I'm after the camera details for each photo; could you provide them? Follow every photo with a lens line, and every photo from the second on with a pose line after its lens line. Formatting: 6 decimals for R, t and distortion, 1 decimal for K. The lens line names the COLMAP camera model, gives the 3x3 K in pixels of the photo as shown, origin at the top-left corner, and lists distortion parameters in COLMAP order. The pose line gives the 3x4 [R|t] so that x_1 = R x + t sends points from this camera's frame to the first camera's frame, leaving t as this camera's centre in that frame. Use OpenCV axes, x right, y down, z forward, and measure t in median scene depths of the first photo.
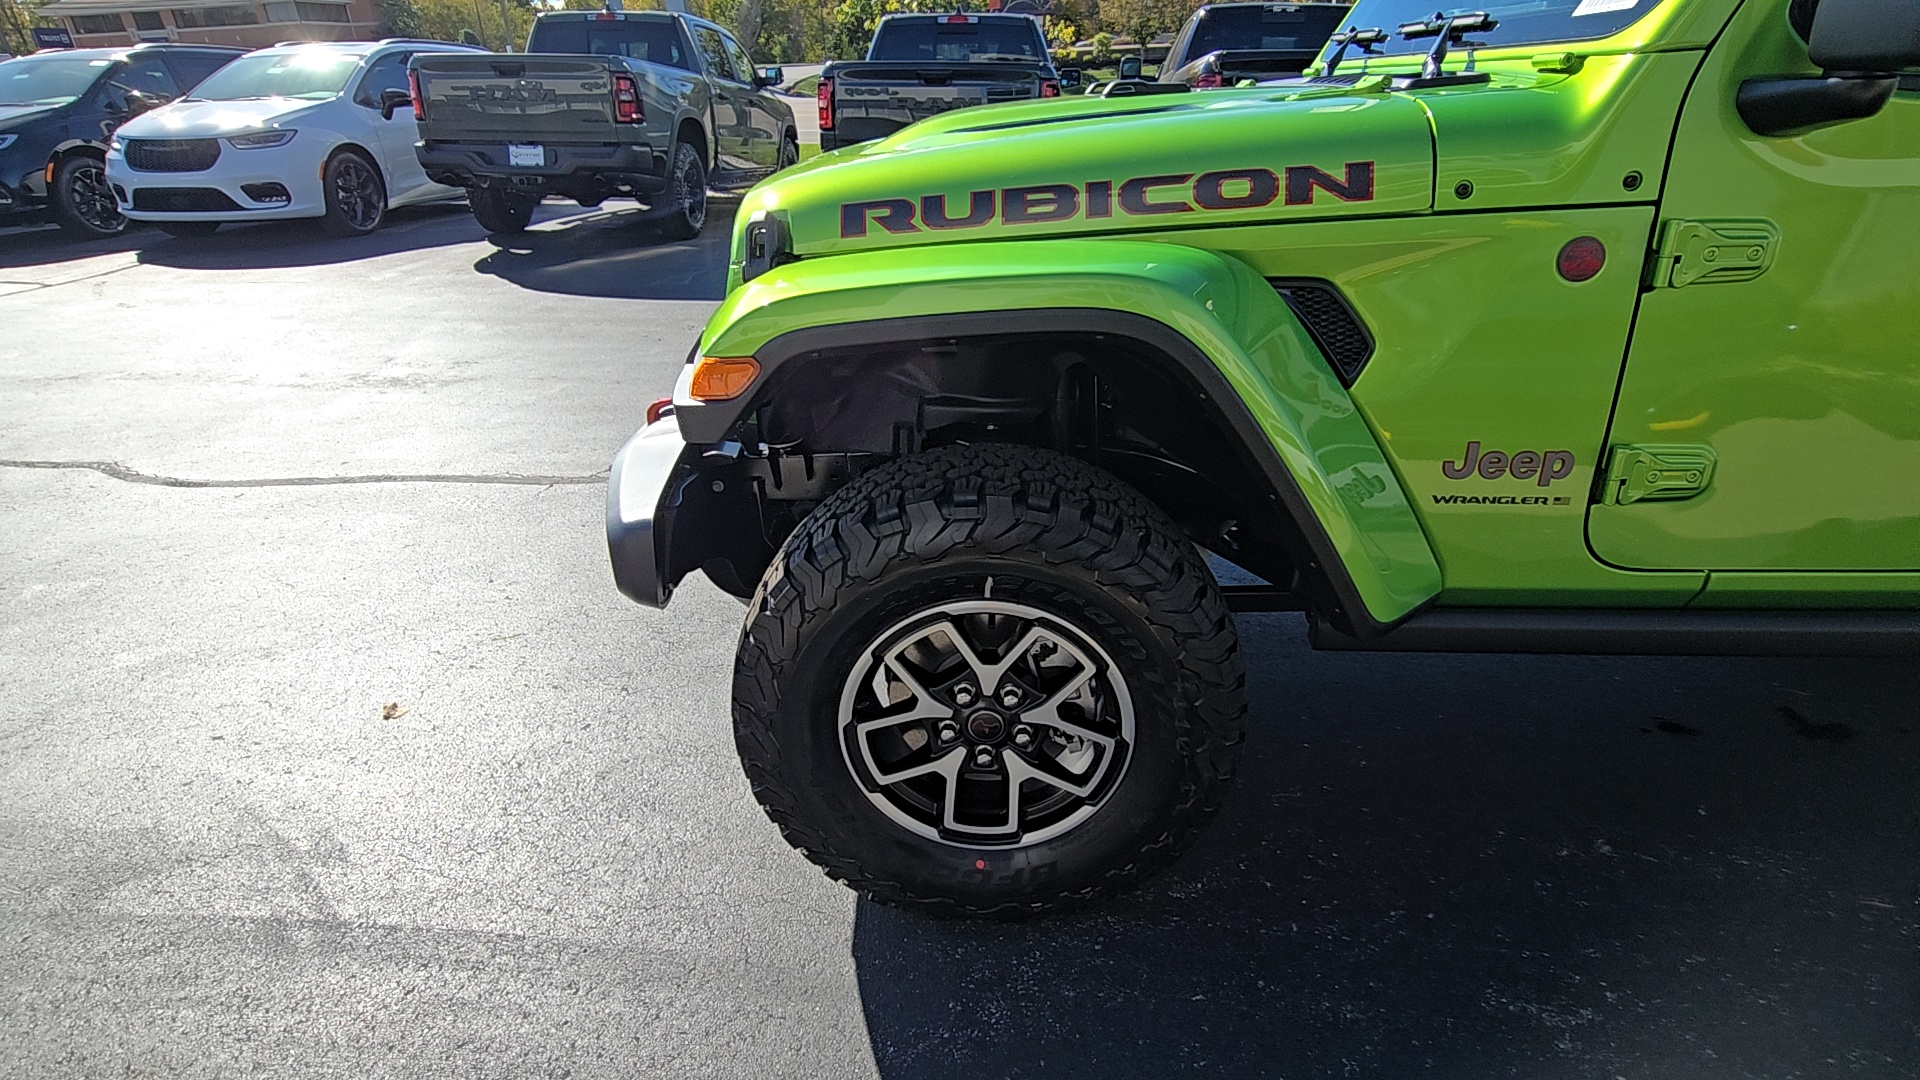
lens RADIAL K [[966.2, 0, 948.8], [0, 966.2, 542.9], [0, 0, 1]] dist [0.001355, -0.000915]
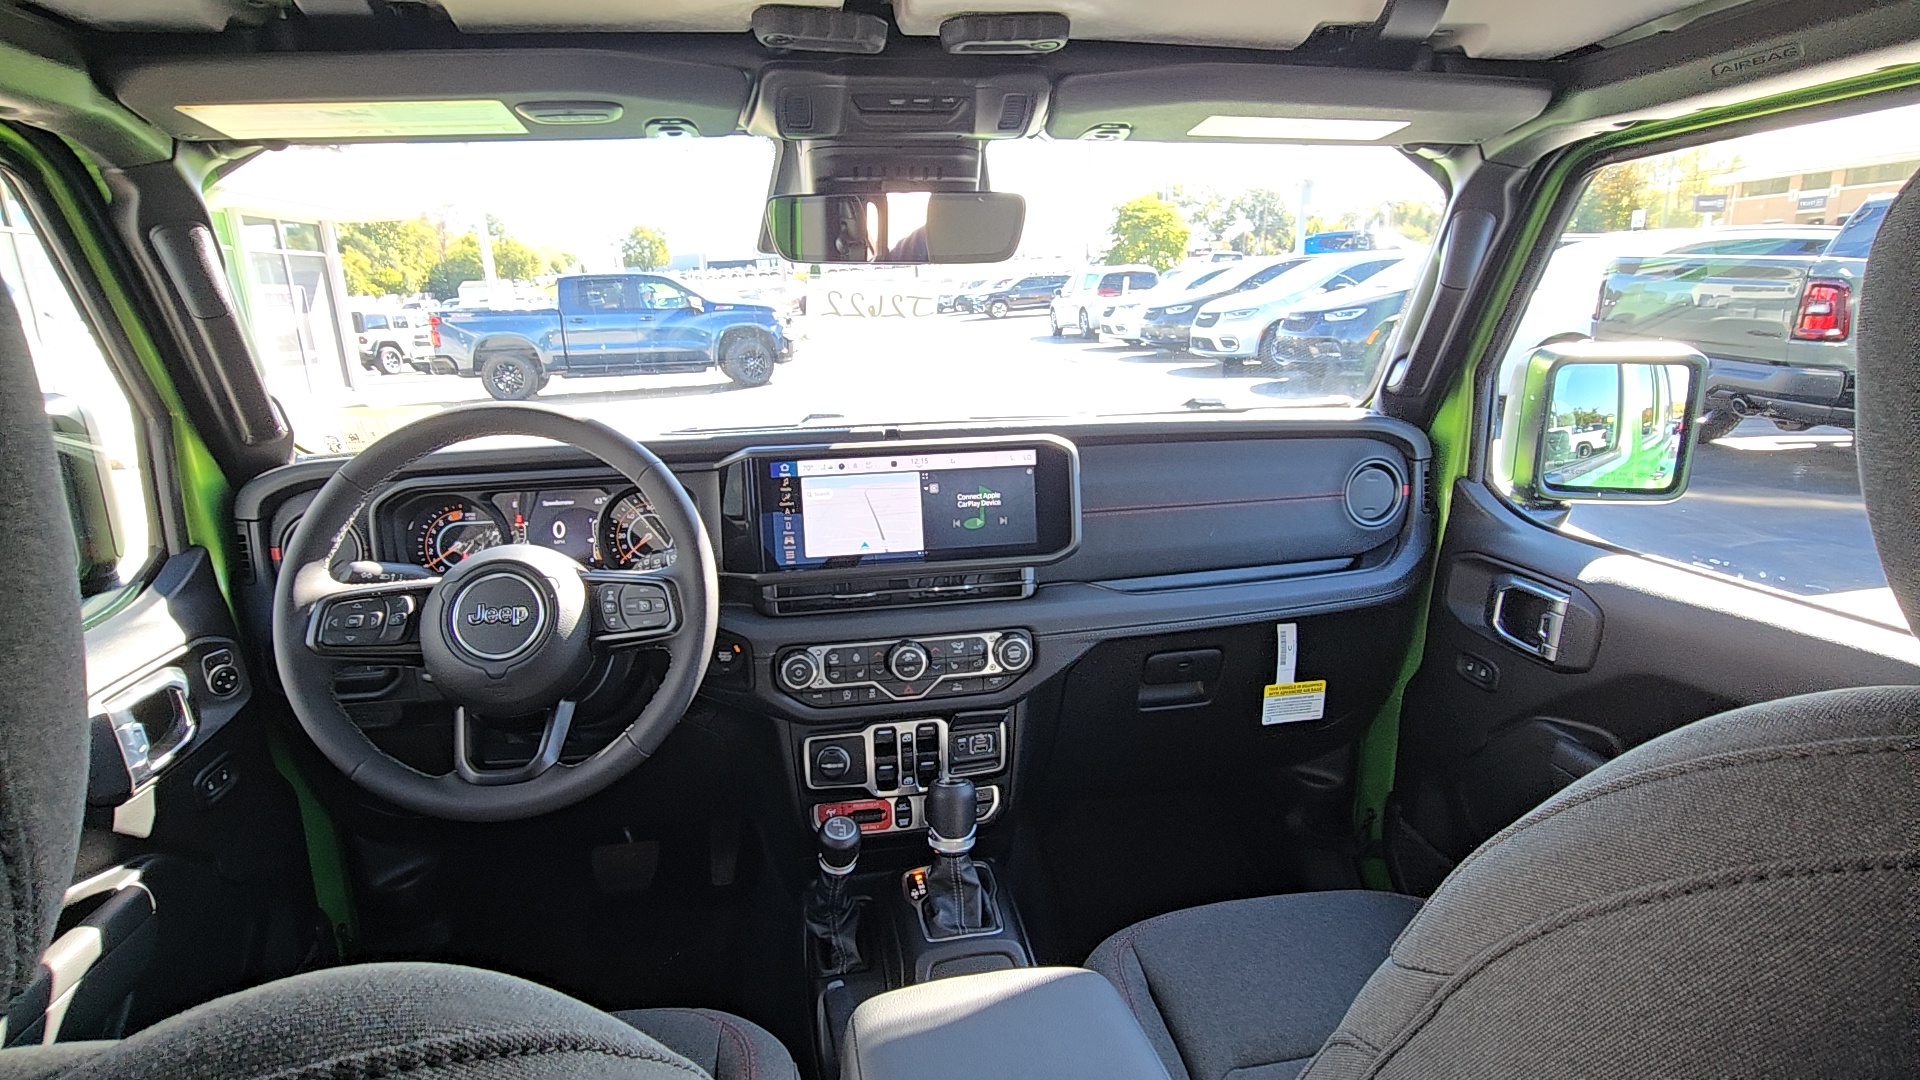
lens RADIAL K [[966.2, 0, 952.8], [0, 966.2, 546.8], [0, 0, 1]] dist [0.001355, -0.000915]
pose [[0.218627, 0.282015, -0.934168, 1.361738], [-0.403694, 0.897702, 0.176529, -0.704077], [0.888388, 0.338524, 0.310109, 1.010675]]
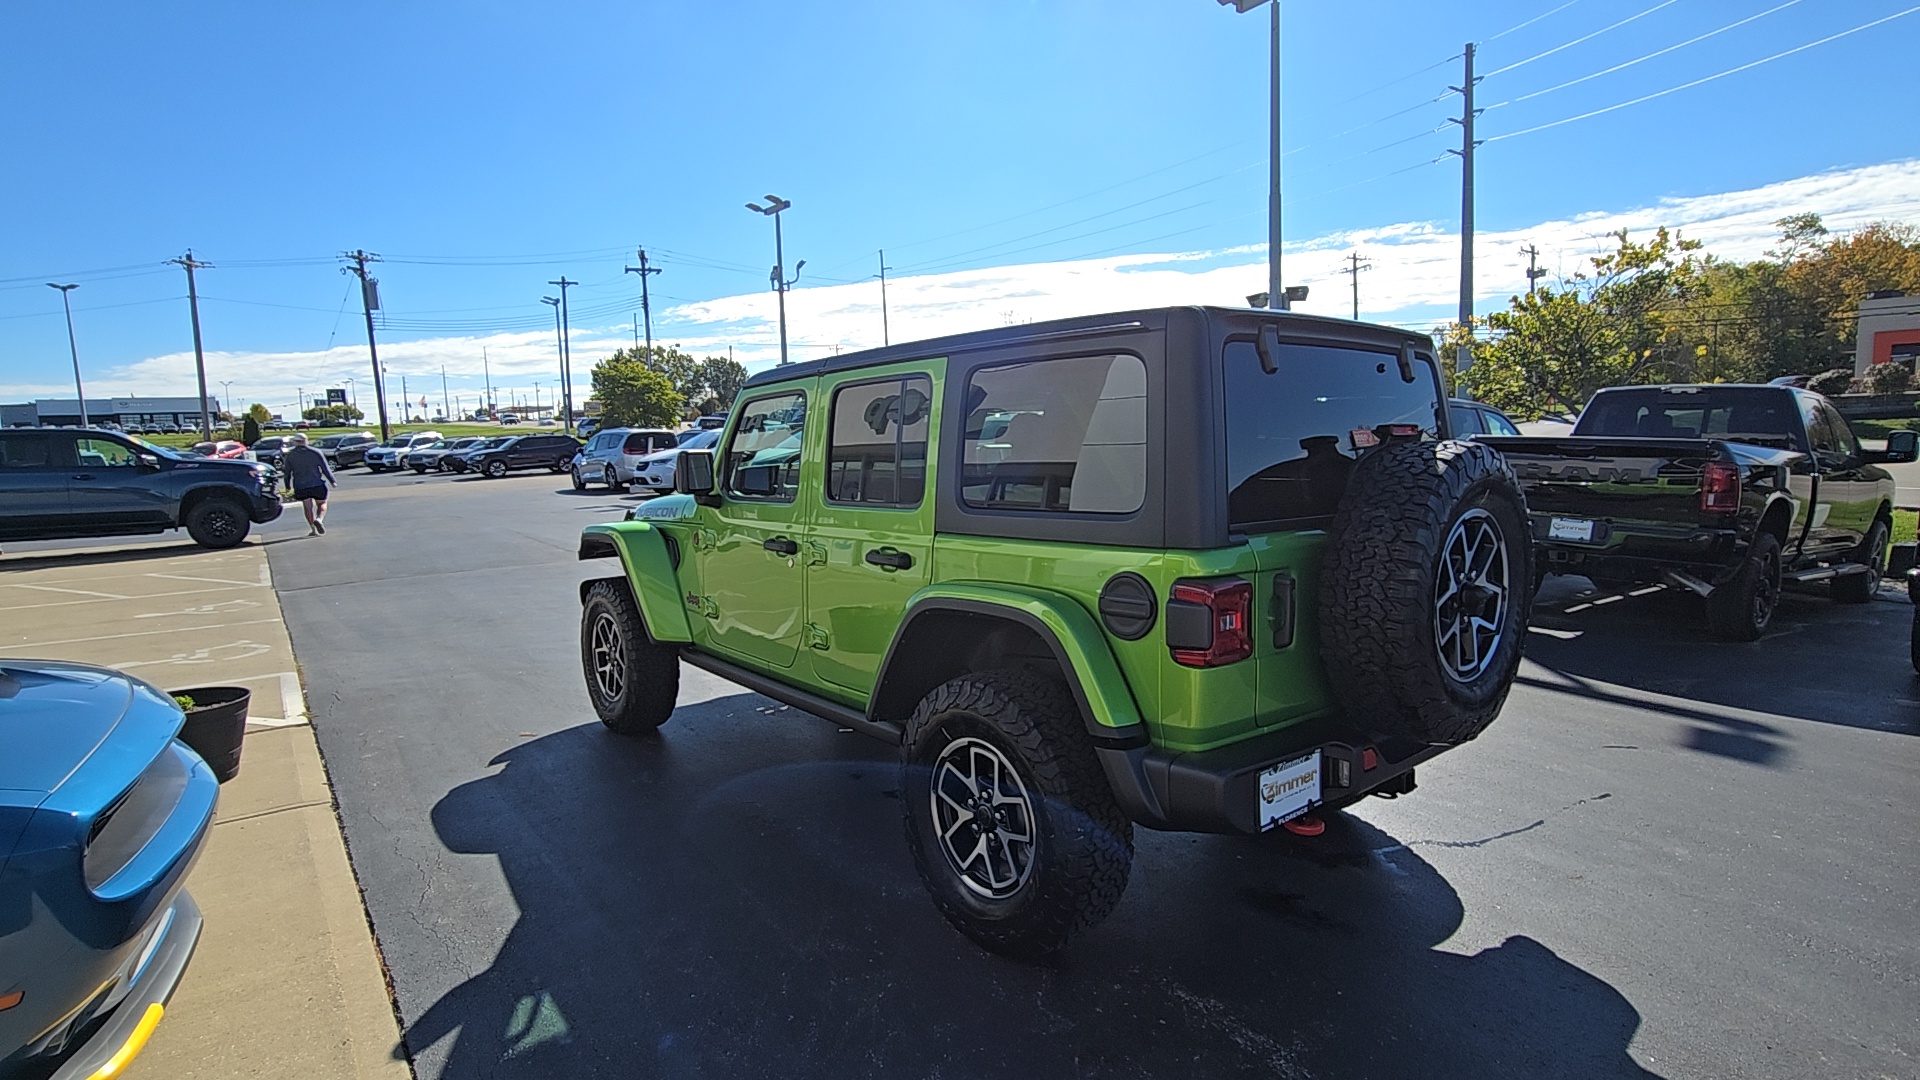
lens RADIAL K [[966.2, 0, 954.5], [0, 966.2, 544.8], [0, 0, 1]] dist [0.001355, -0.000915]
pose [[0.681651, 0.102631, -0.724444, 3.088477], [-0.319193, 0.932642, -0.168212, 0.010626], [0.658383, 0.345899, 0.668495, -0.567228]]
